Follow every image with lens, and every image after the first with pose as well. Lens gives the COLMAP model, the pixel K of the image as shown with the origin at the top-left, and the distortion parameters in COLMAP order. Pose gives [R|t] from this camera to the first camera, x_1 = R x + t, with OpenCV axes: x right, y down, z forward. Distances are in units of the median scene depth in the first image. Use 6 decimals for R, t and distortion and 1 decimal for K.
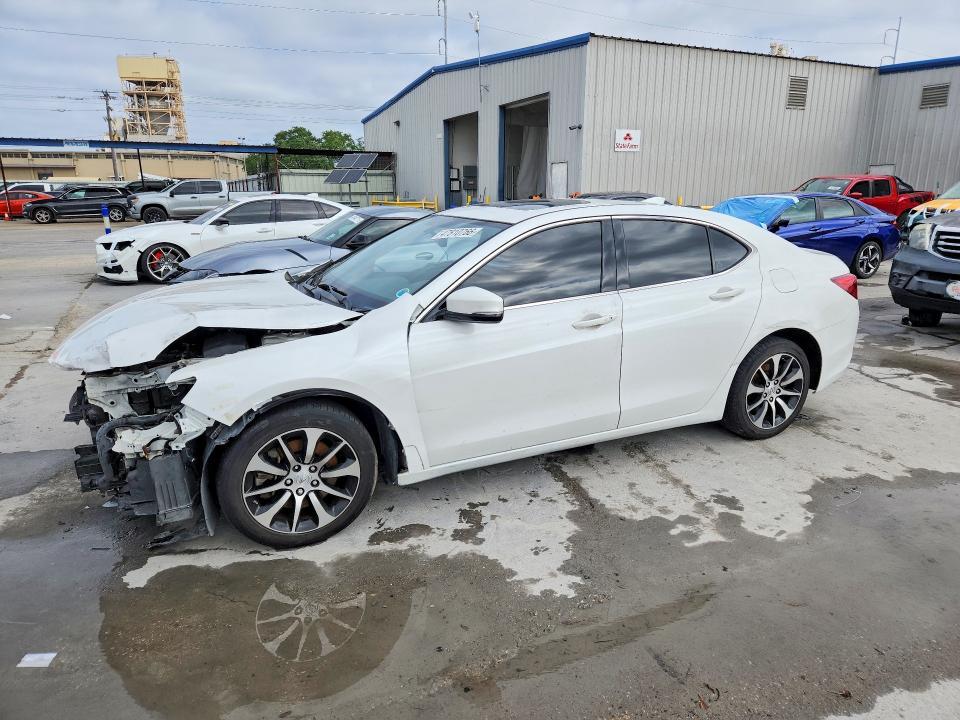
lens RADIAL K [[720.9, 0, 488.5], [0, 720.9, 346.1], [0, 0, 1]] dist [0.055192, -0.051606]
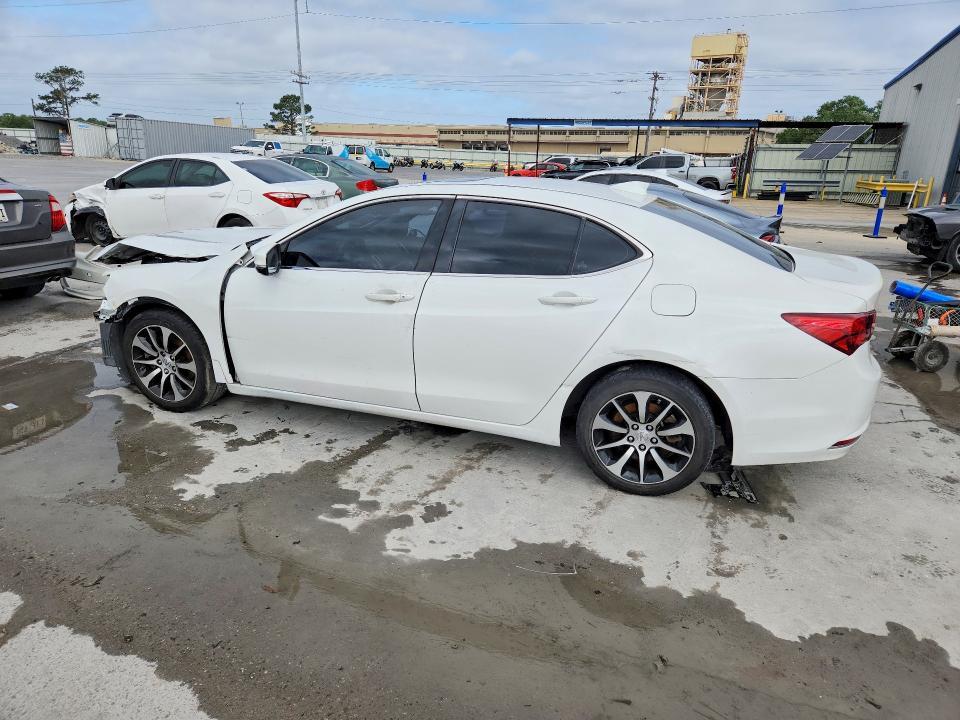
lens RADIAL K [[720.9, 0, 512.5], [0, 720.9, 378.8], [0, 0, 1]] dist [0.055192, -0.051606]
pose [[0.651893, 0.238753, -0.719744, 0.262868], [-0.185510, 0.970513, 0.153916, -0.028853], [0.735269, 0.033183, 0.676962, 0.114212]]
